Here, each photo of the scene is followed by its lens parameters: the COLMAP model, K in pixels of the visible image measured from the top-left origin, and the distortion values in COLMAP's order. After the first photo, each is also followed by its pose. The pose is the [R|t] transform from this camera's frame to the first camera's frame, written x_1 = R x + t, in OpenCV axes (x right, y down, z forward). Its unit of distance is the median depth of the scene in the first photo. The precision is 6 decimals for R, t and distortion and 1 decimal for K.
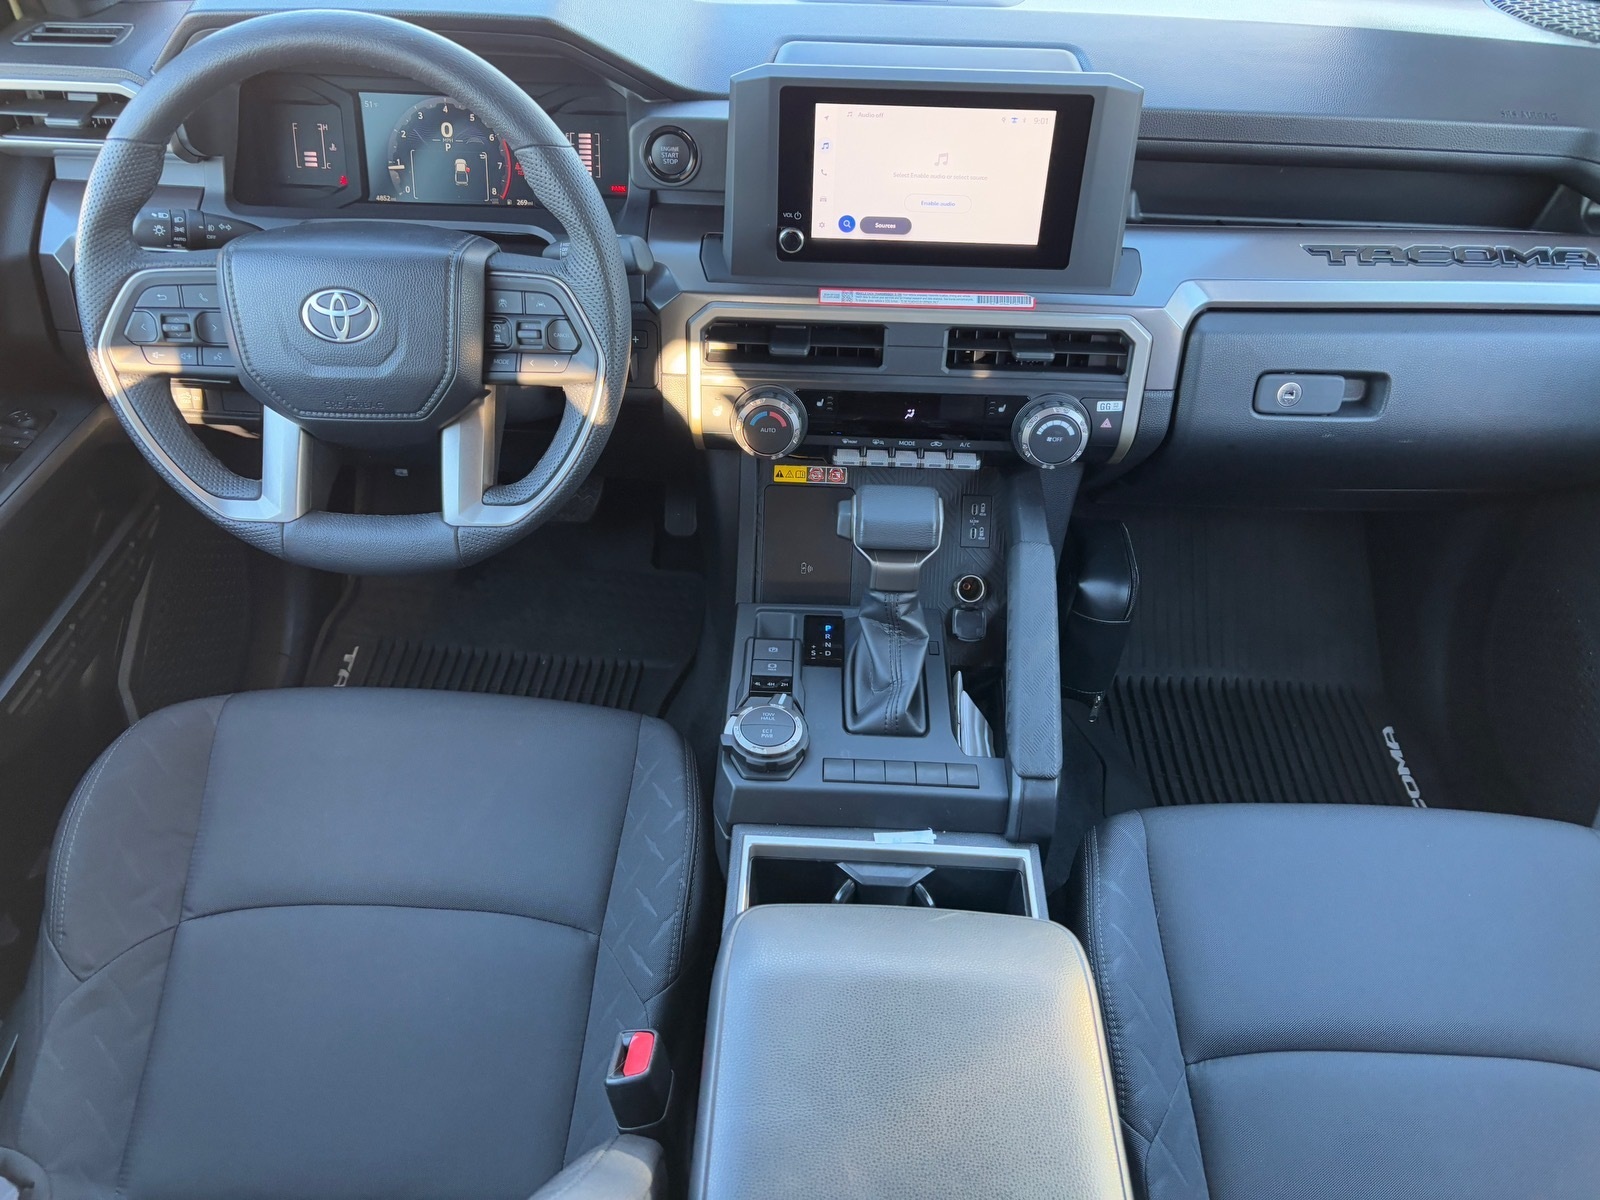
lens RADIAL K [[1229.3, 0, 790.1], [0, 1229.3, 616.1], [0, 0, 1]] dist [0.028247, -0.028016]
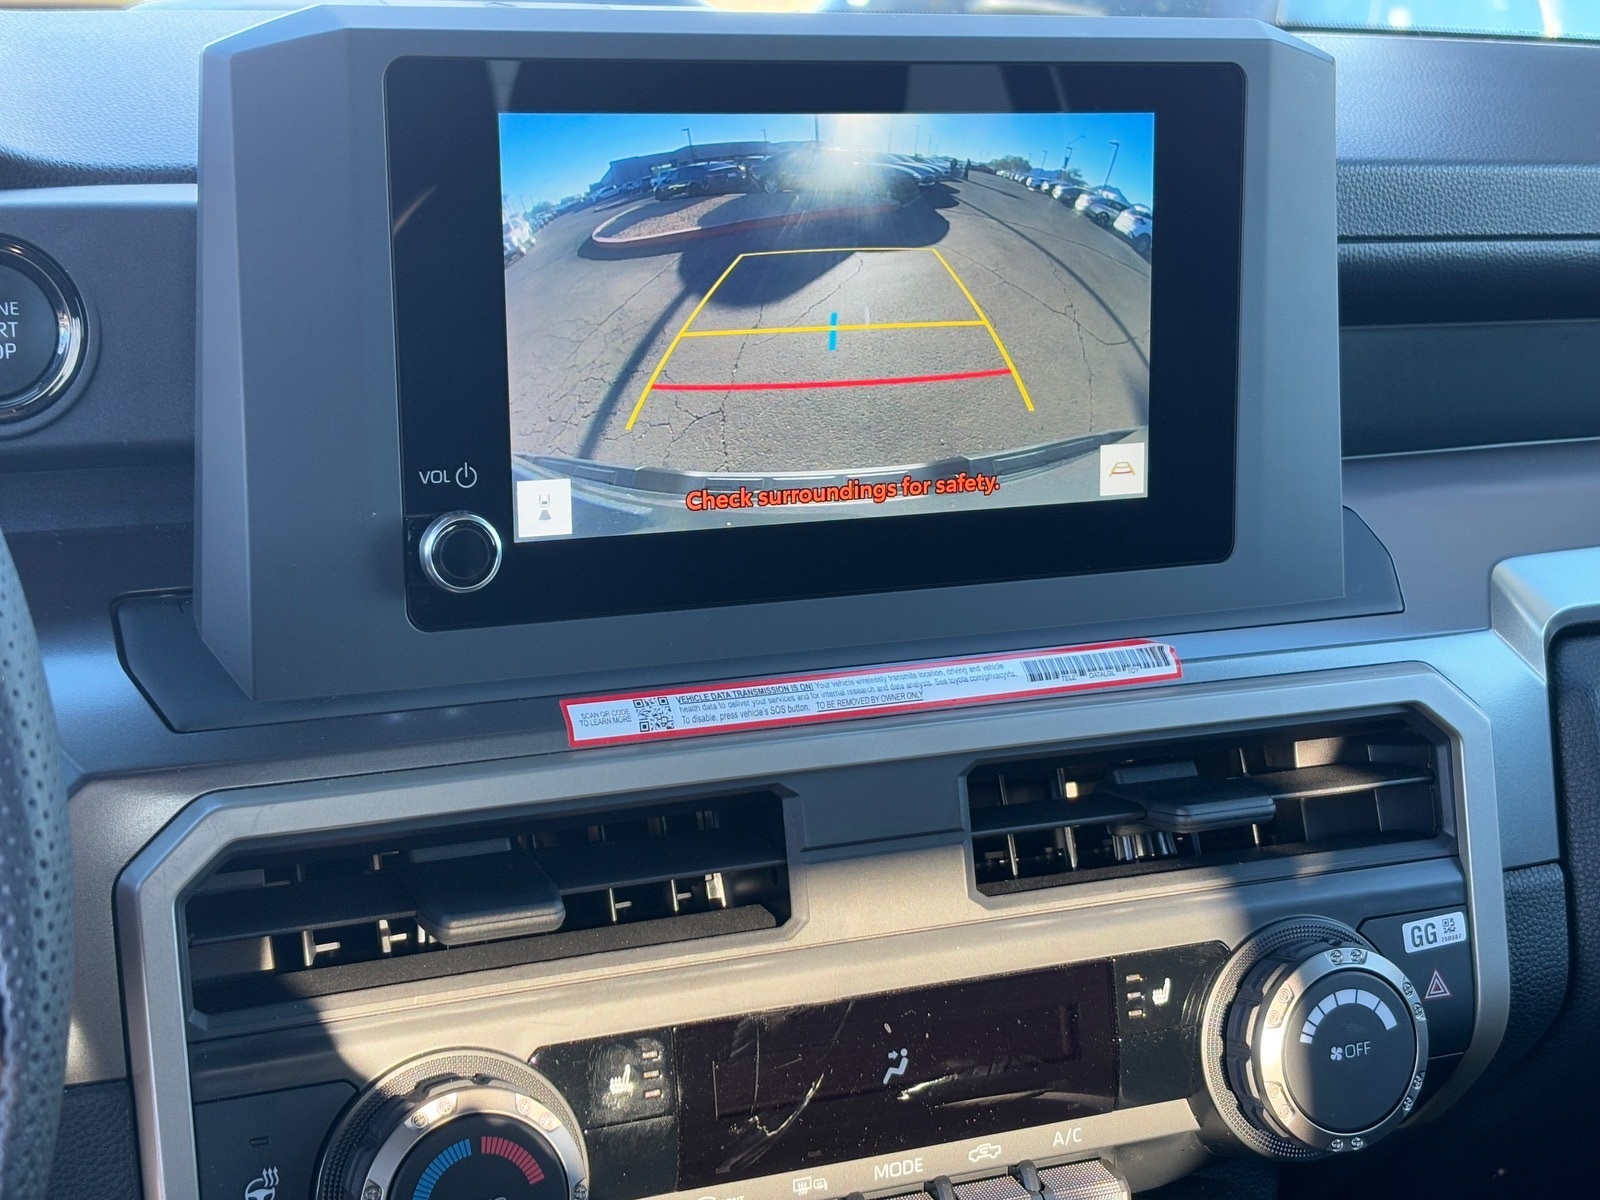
lens RADIAL K [[2507.7, 0, 780.9], [0, 2507.7, 622.7], [0, 0, 1]] dist [0.129187, 0.000000]
pose [[0.896744, -0.108444, 0.429058, -0.187748], [0.284338, 0.884108, -0.370817, -0.041735], [-0.339121, 0.454525, 0.823653, 0.470612]]
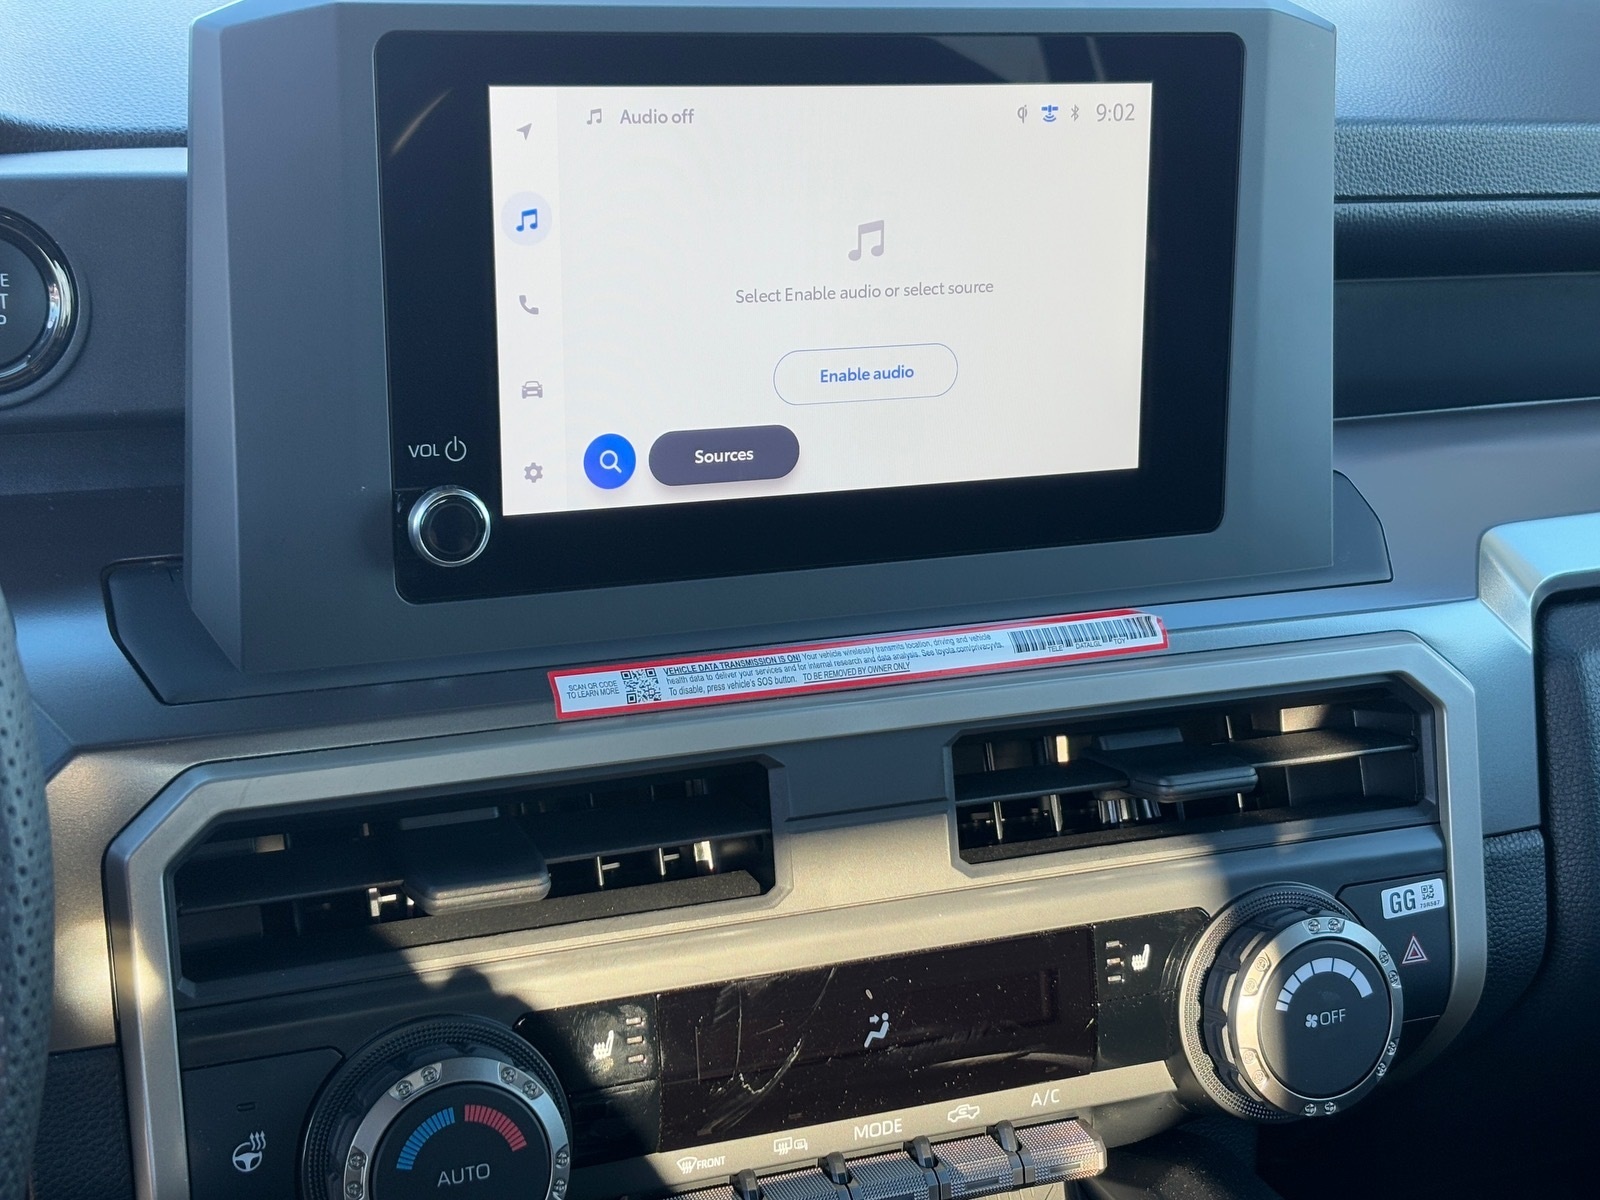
lens RADIAL K [[2507.7, 0, 793.1], [0, 2507.7, 620.9], [0, 0, 1]] dist [0.129187, 0.000000]
pose [[0.899755, -0.117718, 0.420218, -0.179320], [0.271314, 0.905104, -0.327376, -0.059916], [-0.341803, 0.408570, 0.846310, 0.453072]]
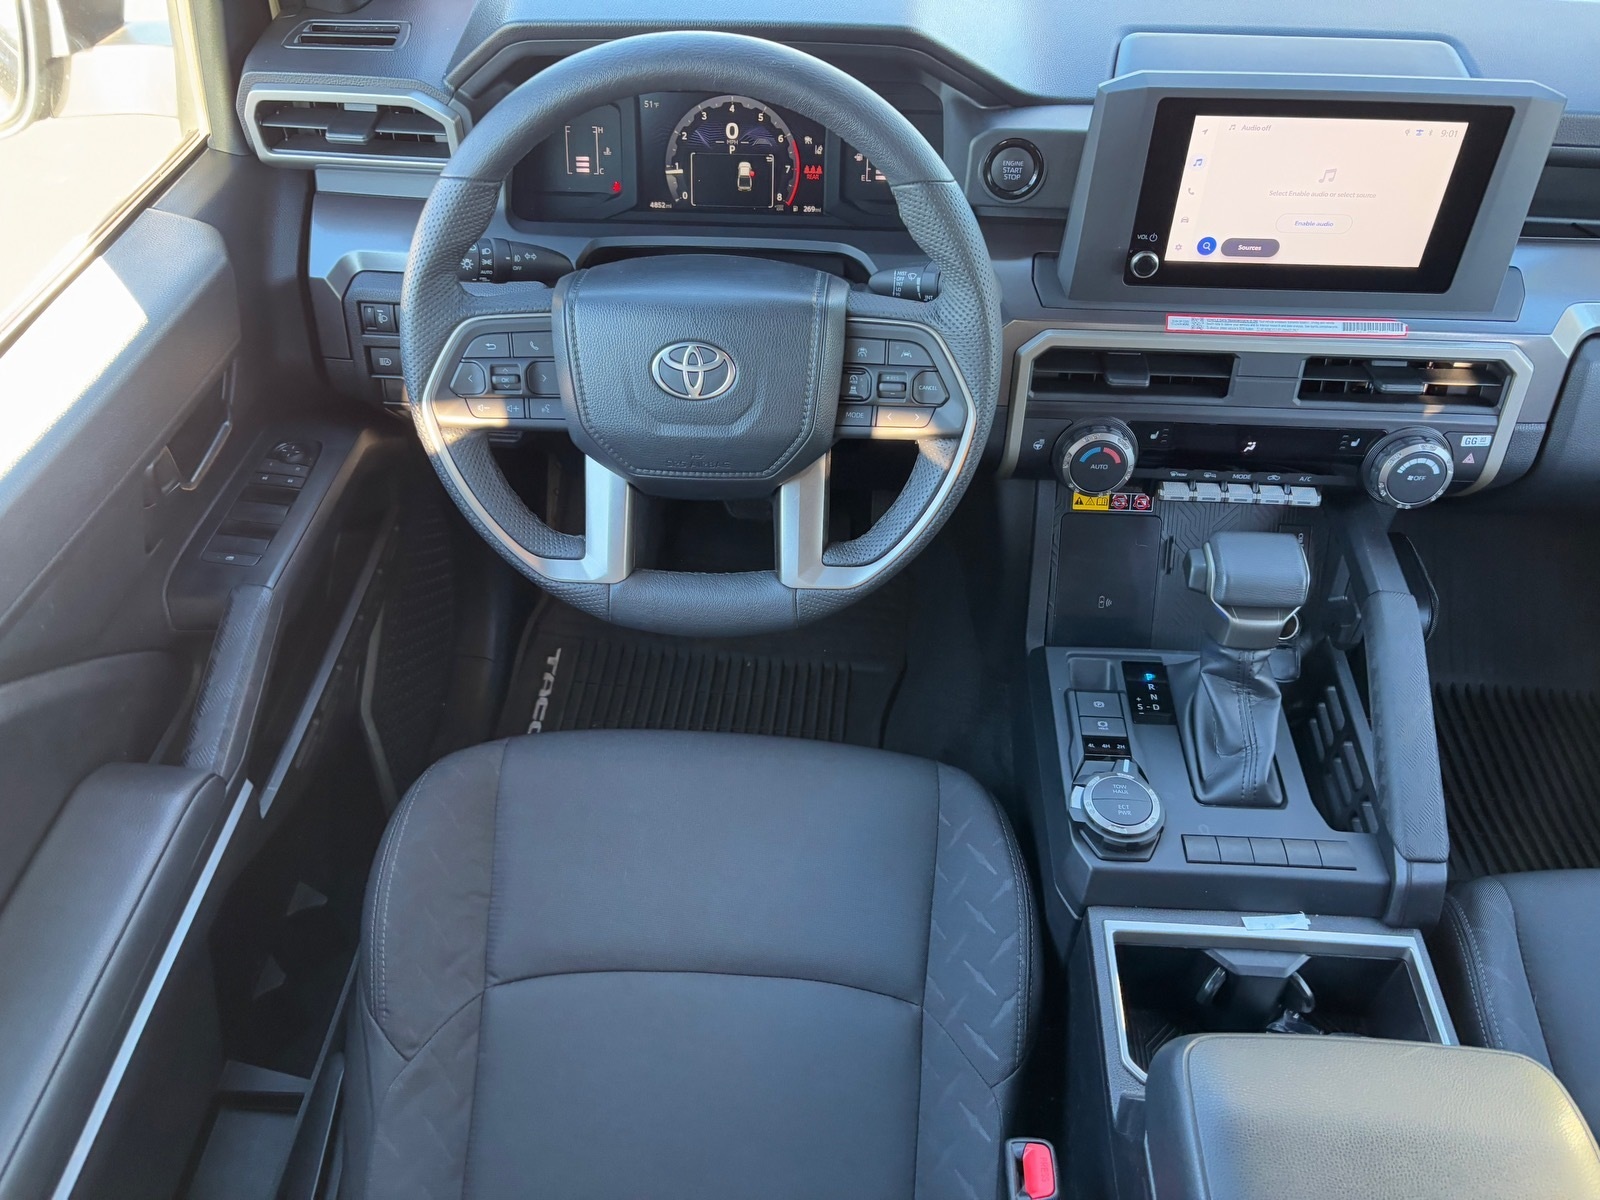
lens RADIAL K [[1229.3, 0, 785.0], [0, 1229.3, 614.5], [0, 0, 1]] dist [0.028247, -0.028016]
pose [[0.999740, 0.001212, -0.022757, -0.237183], [0.000411, 0.997462, 0.071199, -0.110022], [0.022785, -0.071190, 0.997202, 0.067772]]
